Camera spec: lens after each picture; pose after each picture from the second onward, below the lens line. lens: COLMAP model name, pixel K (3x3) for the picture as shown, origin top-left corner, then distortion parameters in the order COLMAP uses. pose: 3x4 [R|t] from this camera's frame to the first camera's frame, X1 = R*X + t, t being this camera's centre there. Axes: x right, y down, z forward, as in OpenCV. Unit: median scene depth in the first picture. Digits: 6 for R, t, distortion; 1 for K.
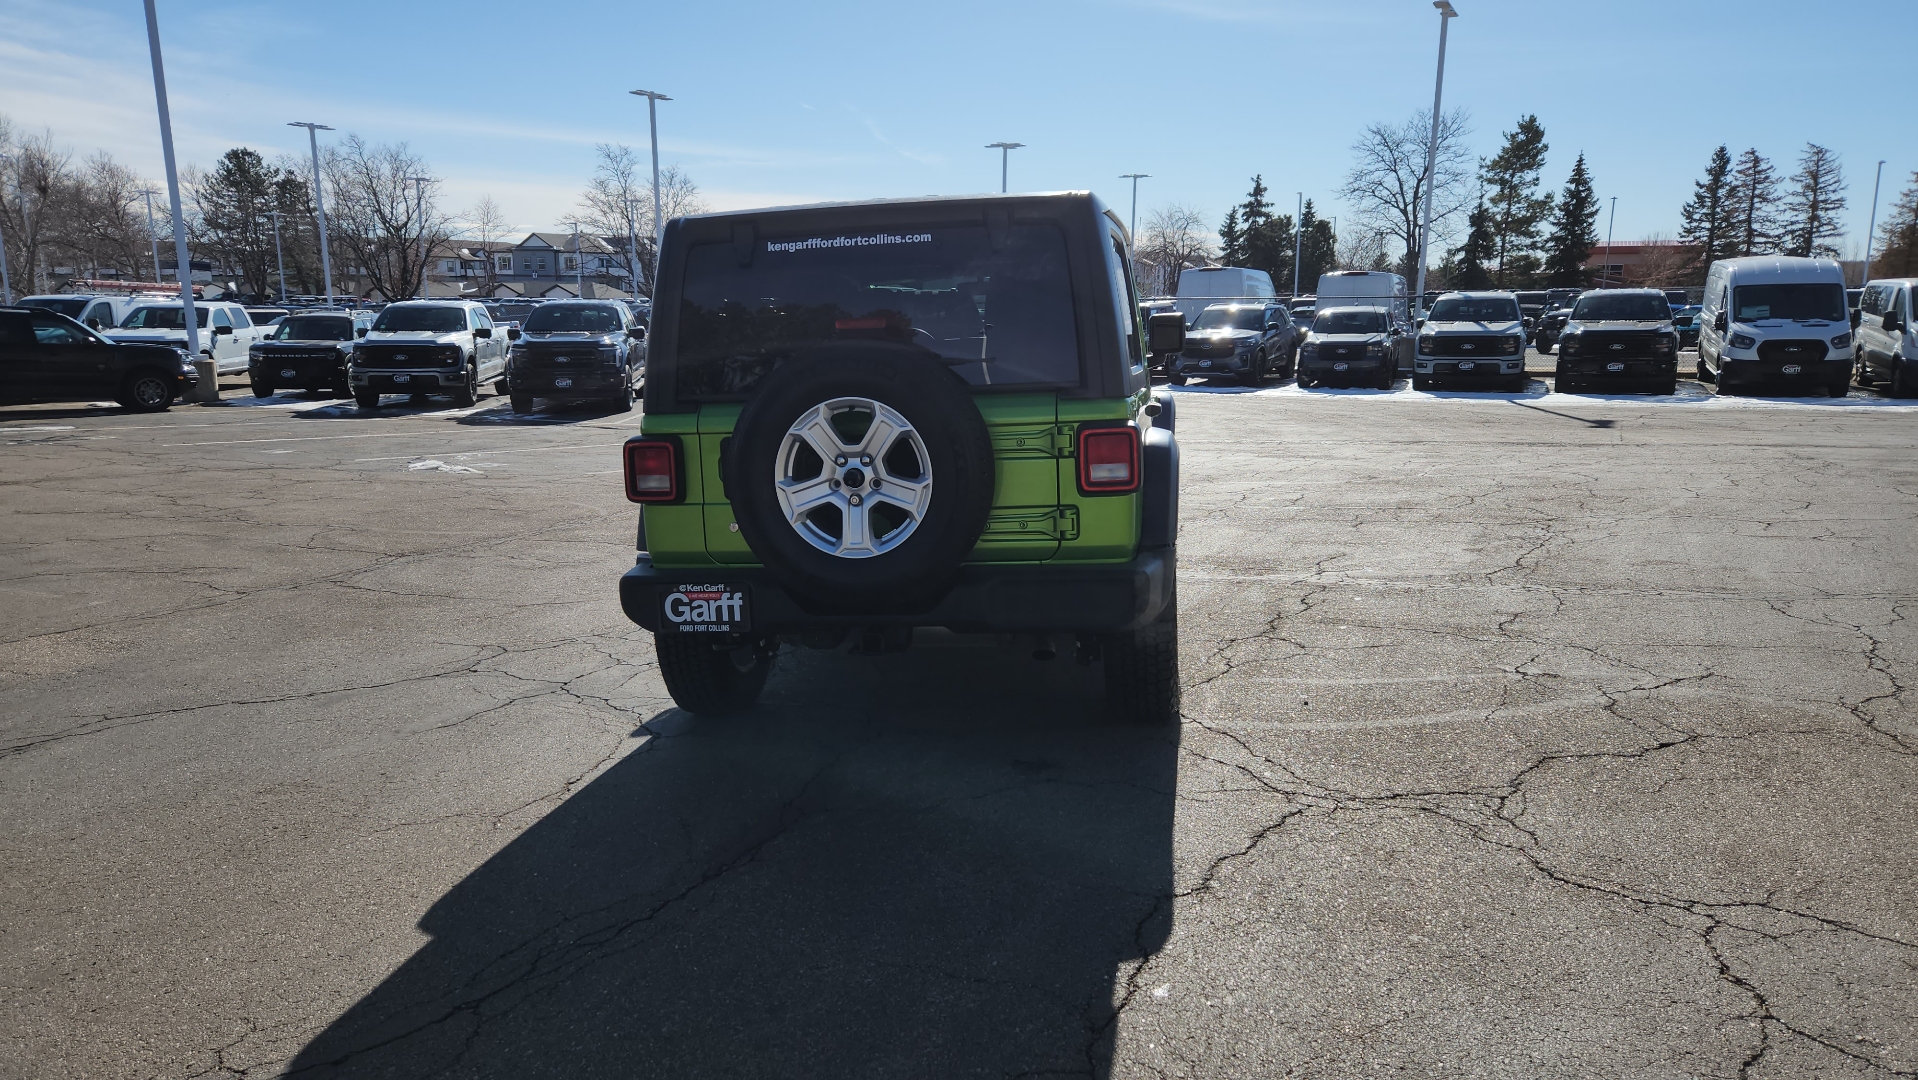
lens RADIAL K [[1284.9, 0, 928.3], [0, 1284.9, 547.8], [0, 0, 1]] dist [0.071712, -0.056396]
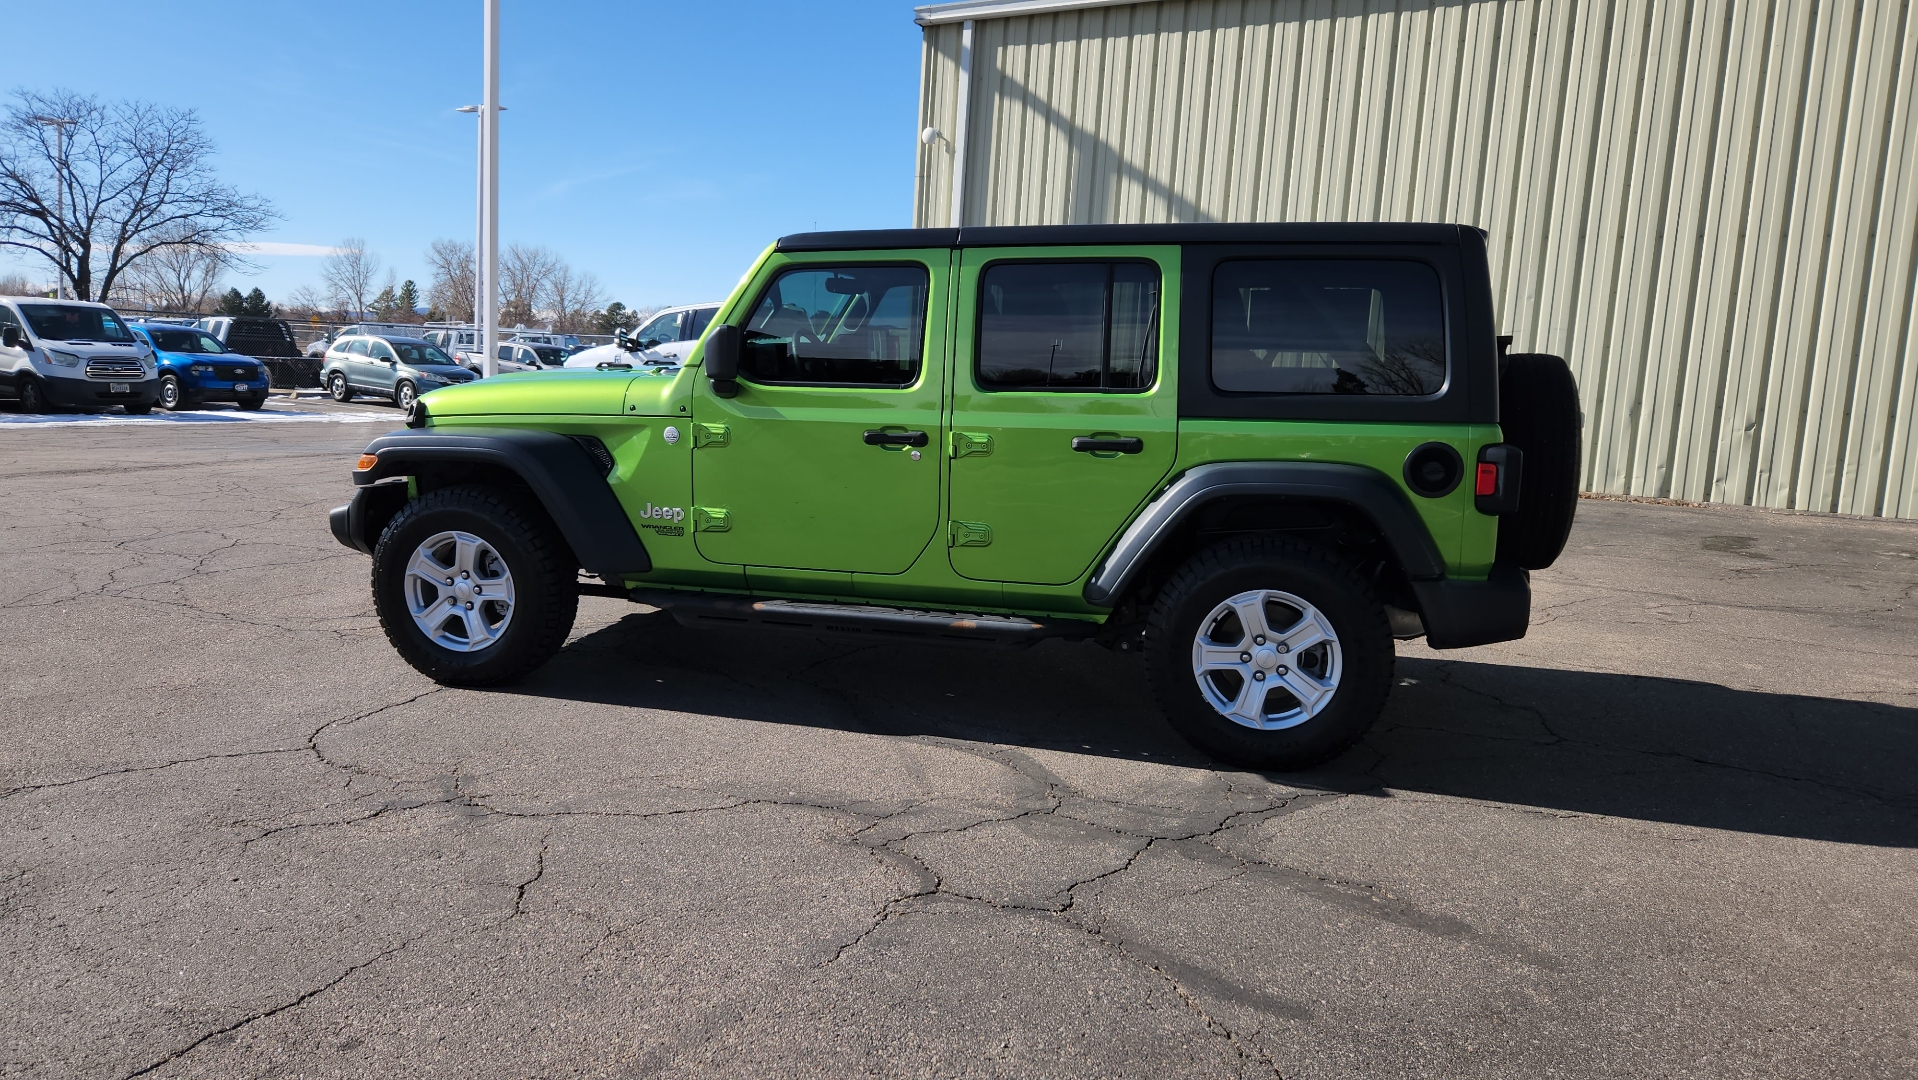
lens RADIAL K [[1287.8, 0, 920.5], [0, 1287.8, 522.3], [0, 0, 1]] dist [0.068083, -0.052014]
pose [[0.068483, -0.107456, 0.991848, -0.220633], [0.139465, 0.985451, 0.097133, -0.033286], [-0.987856, 0.131676, 0.082473, 0.242355]]
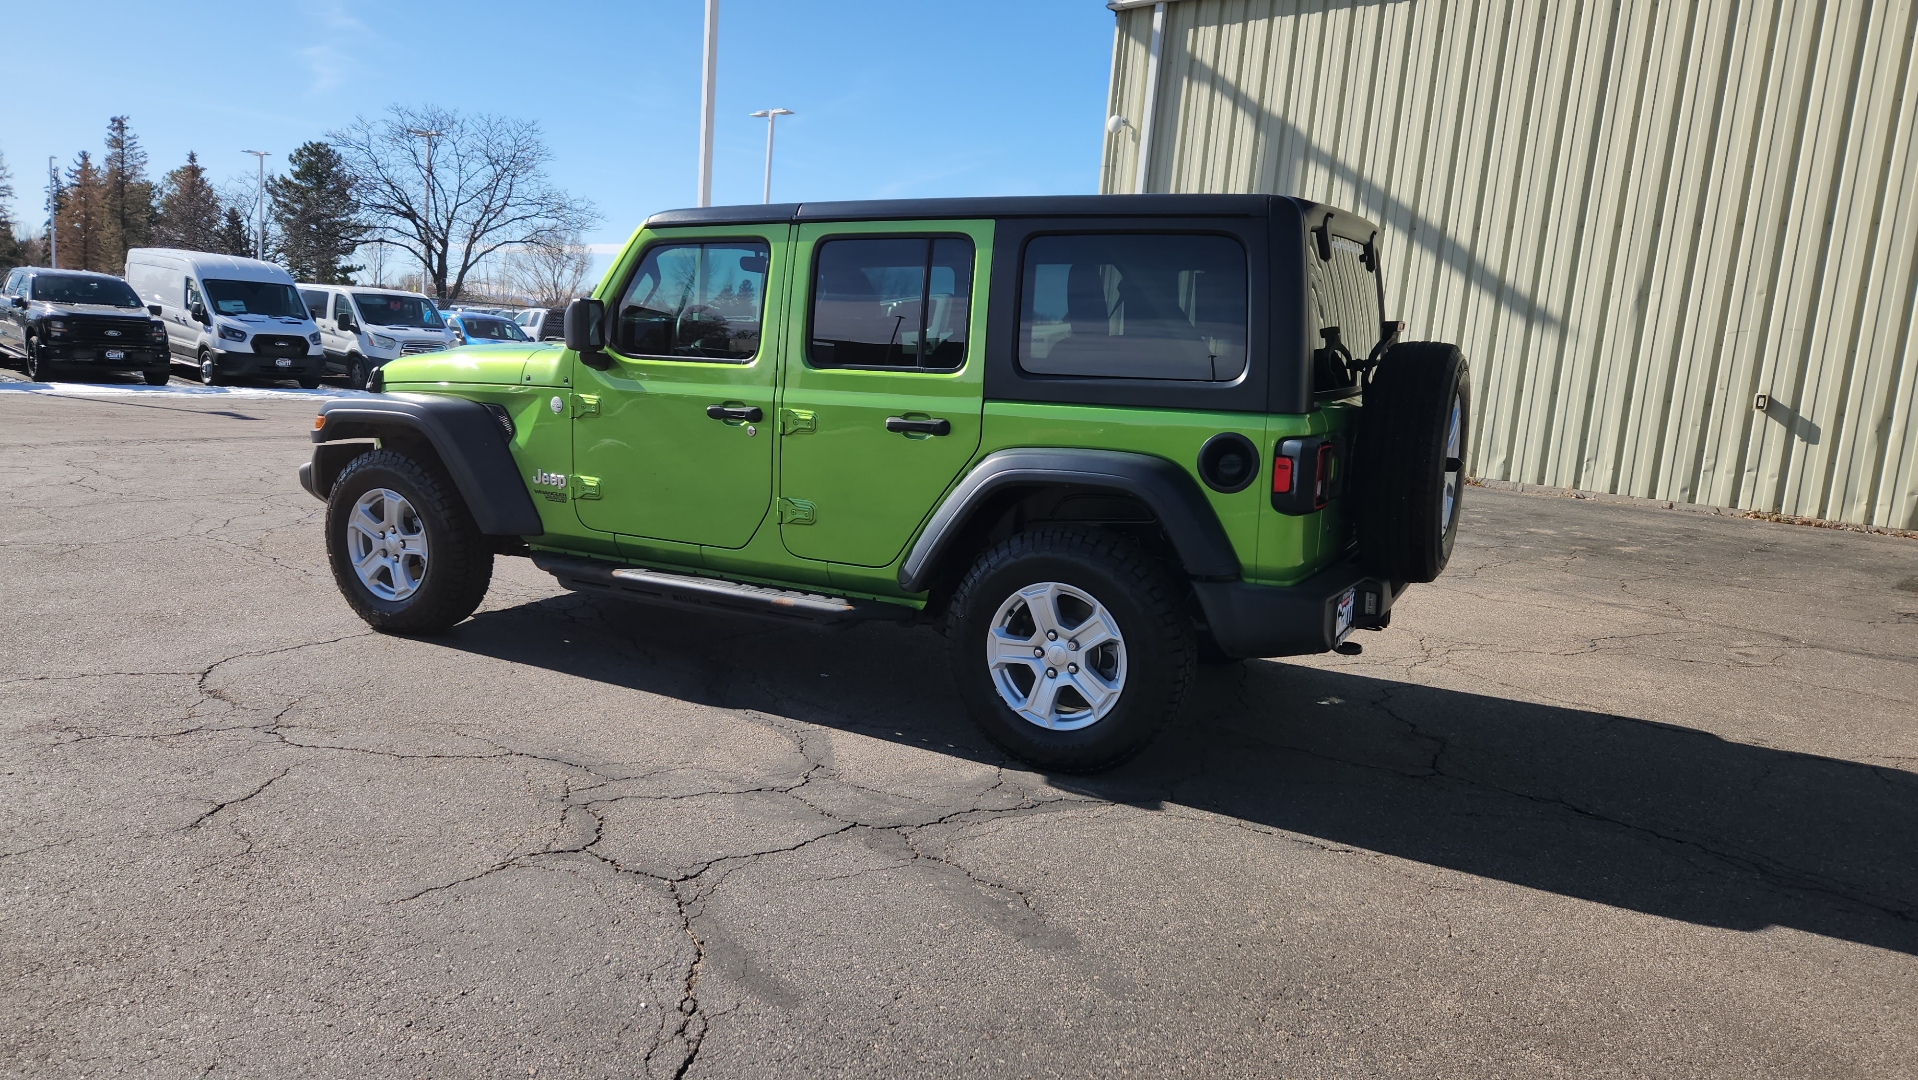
lens RADIAL K [[1284.9, 0, 926.7], [0, 1284.9, 535.9], [0, 0, 1]] dist [0.071712, -0.056396]
pose [[0.300723, -0.108902, 0.947473, -0.205339], [0.109328, 0.990846, 0.079187, -0.021268], [-0.947424, 0.079772, 0.309877, 0.173588]]
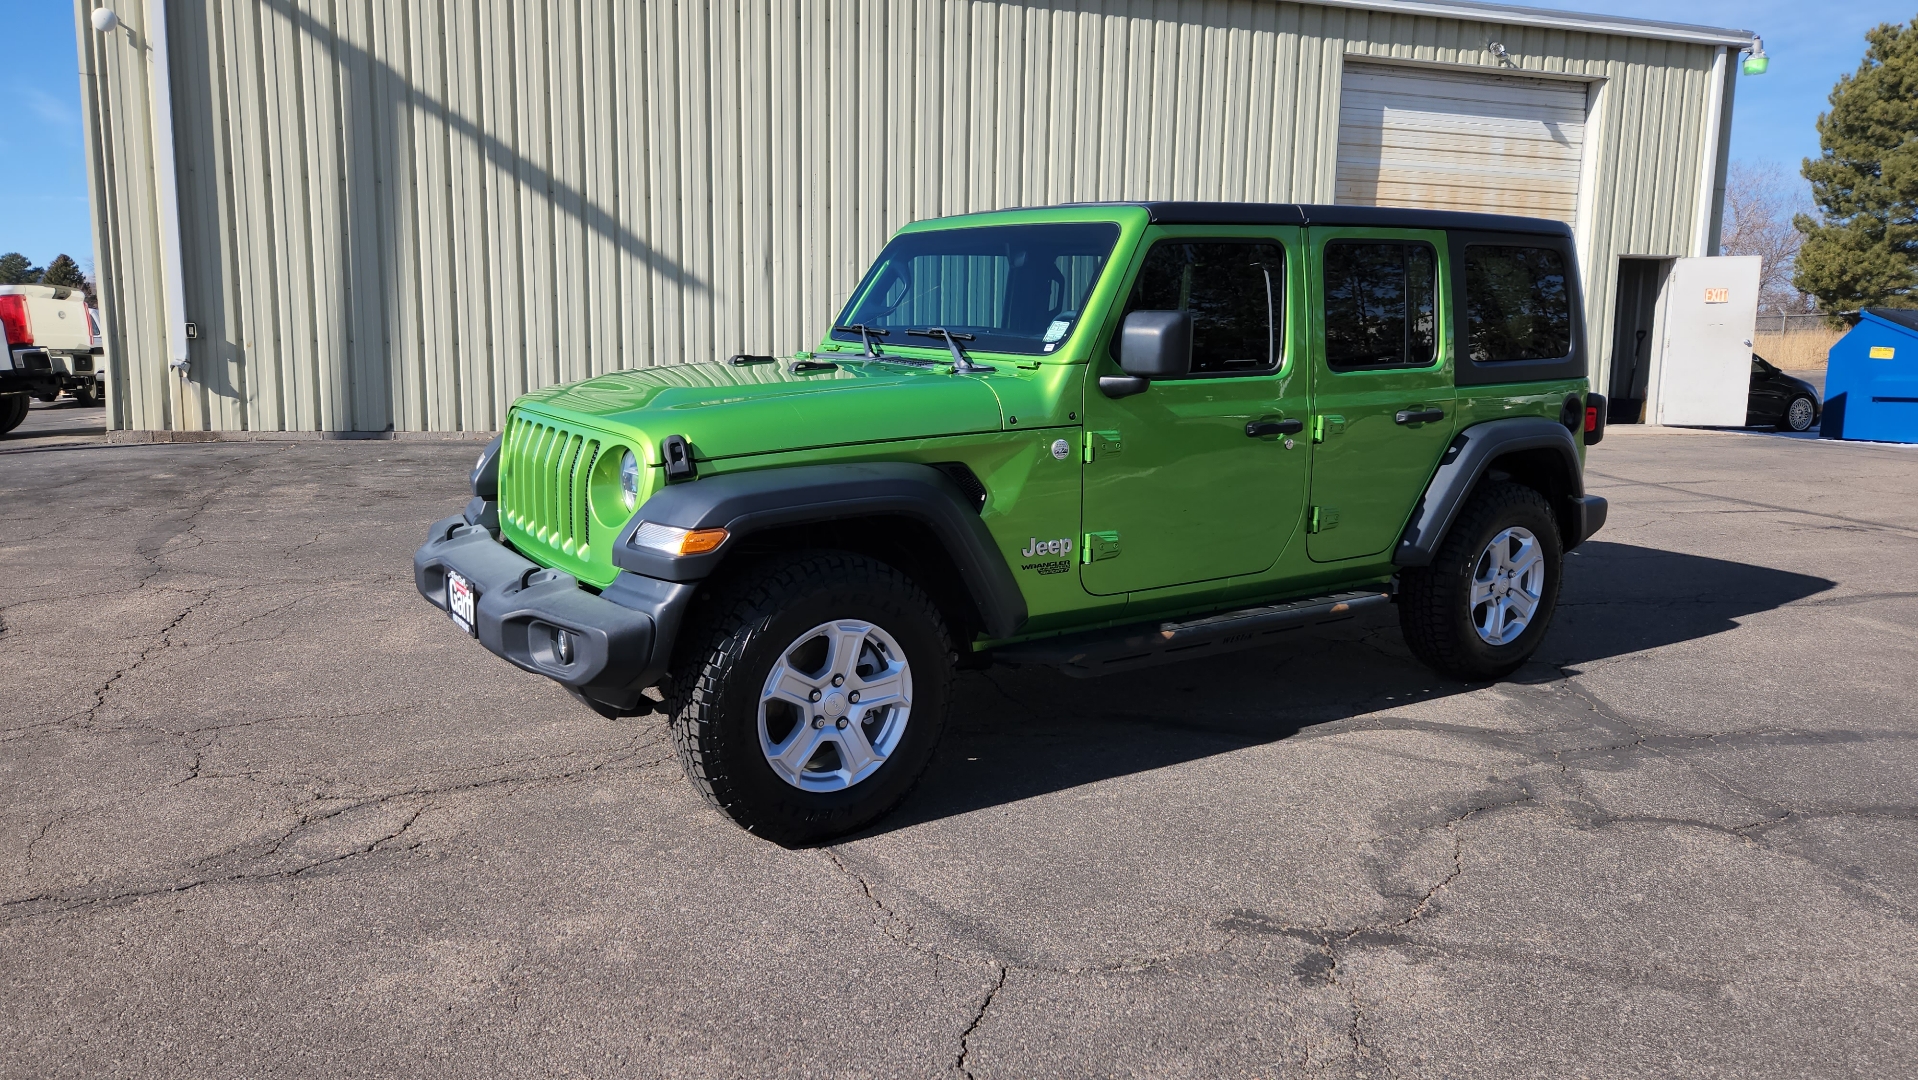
lens RADIAL K [[1287.8, 0, 936.9], [0, 1287.8, 535.8], [0, 0, 1]] dist [0.068083, -0.052014]
pose [[-0.701256, -0.099229, 0.705970, -0.124727], [0.130392, 0.955709, 0.263852, -0.067621], [-0.700884, 0.277080, -0.657258, 0.419438]]
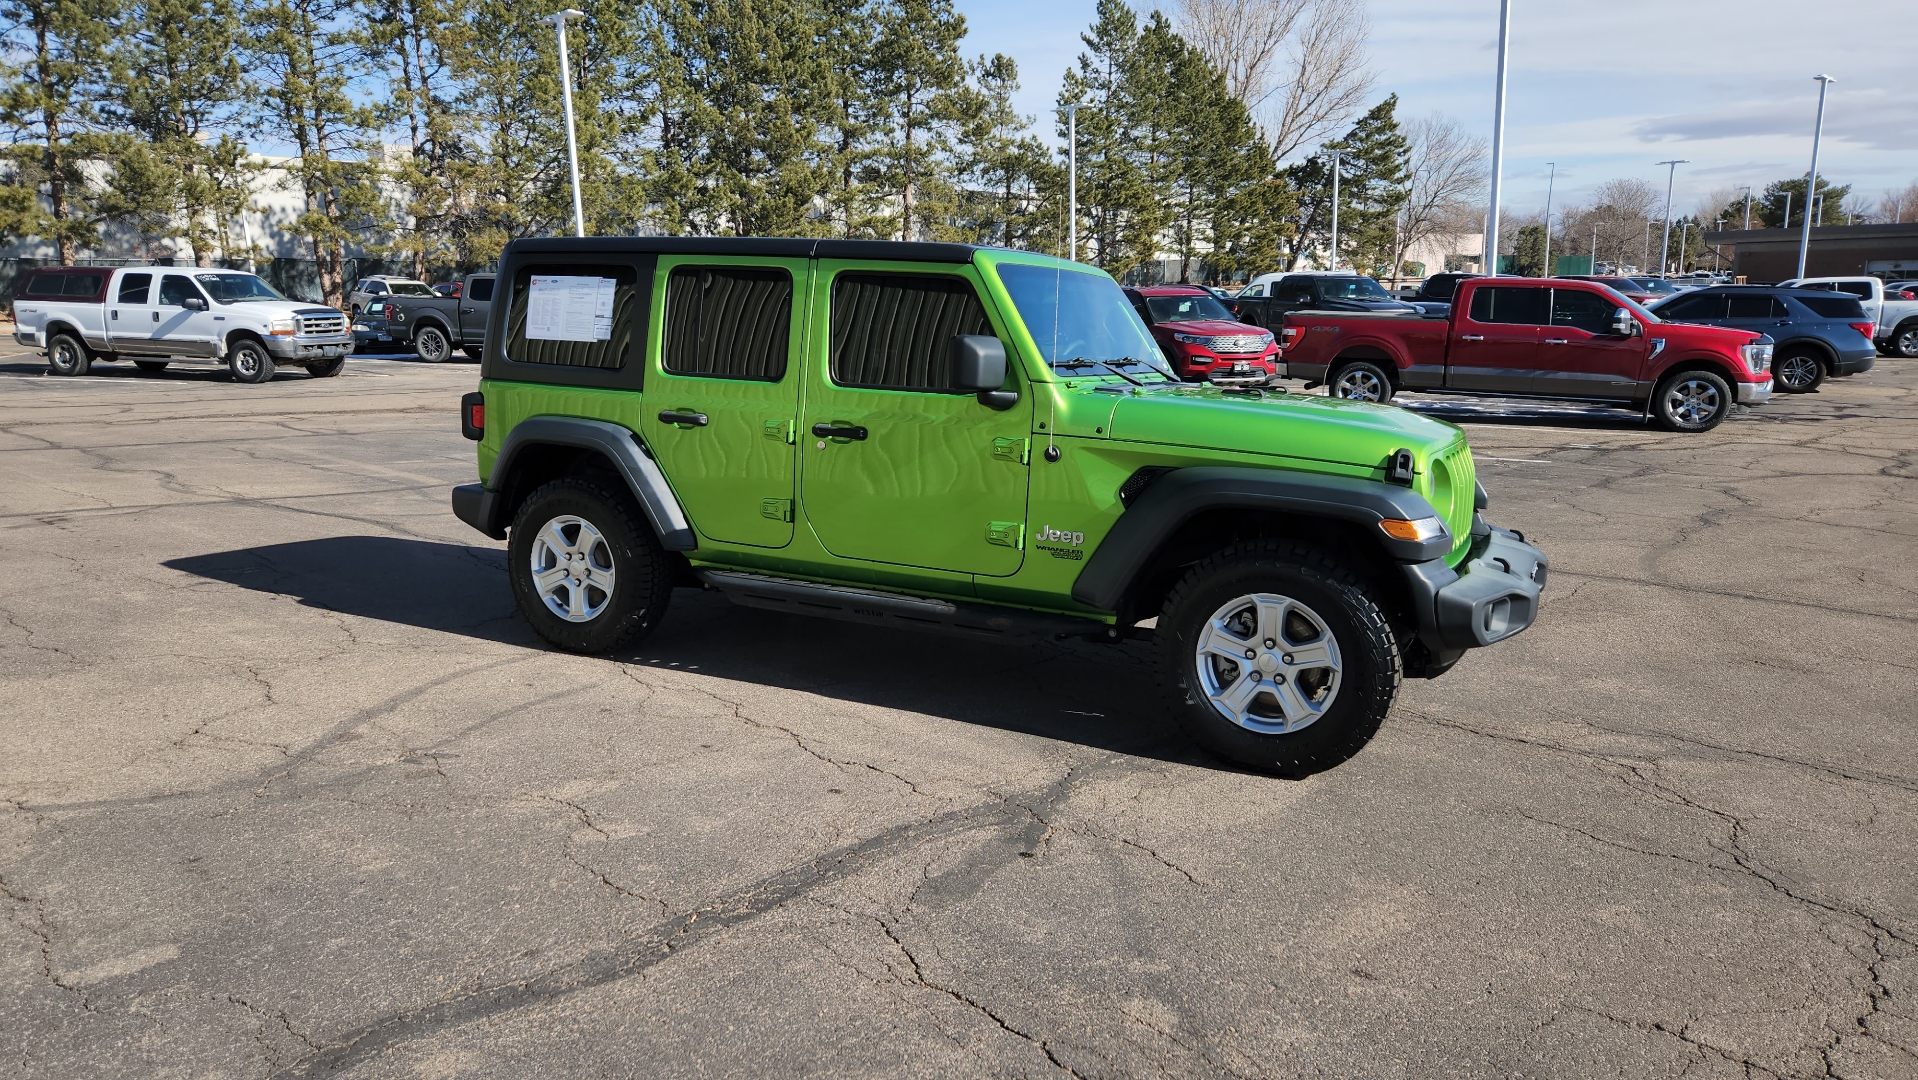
lens RADIAL K [[1281.3, 0, 927.3], [0, 1281.3, 551.7], [0, 0, 1]] dist [0.072624, -0.060334]
pose [[-0.296363, 0.195053, -0.934945, 0.241044], [-0.170382, 0.952423, 0.252708, -0.065476], [0.939755, 0.234191, -0.249030, 0.318297]]
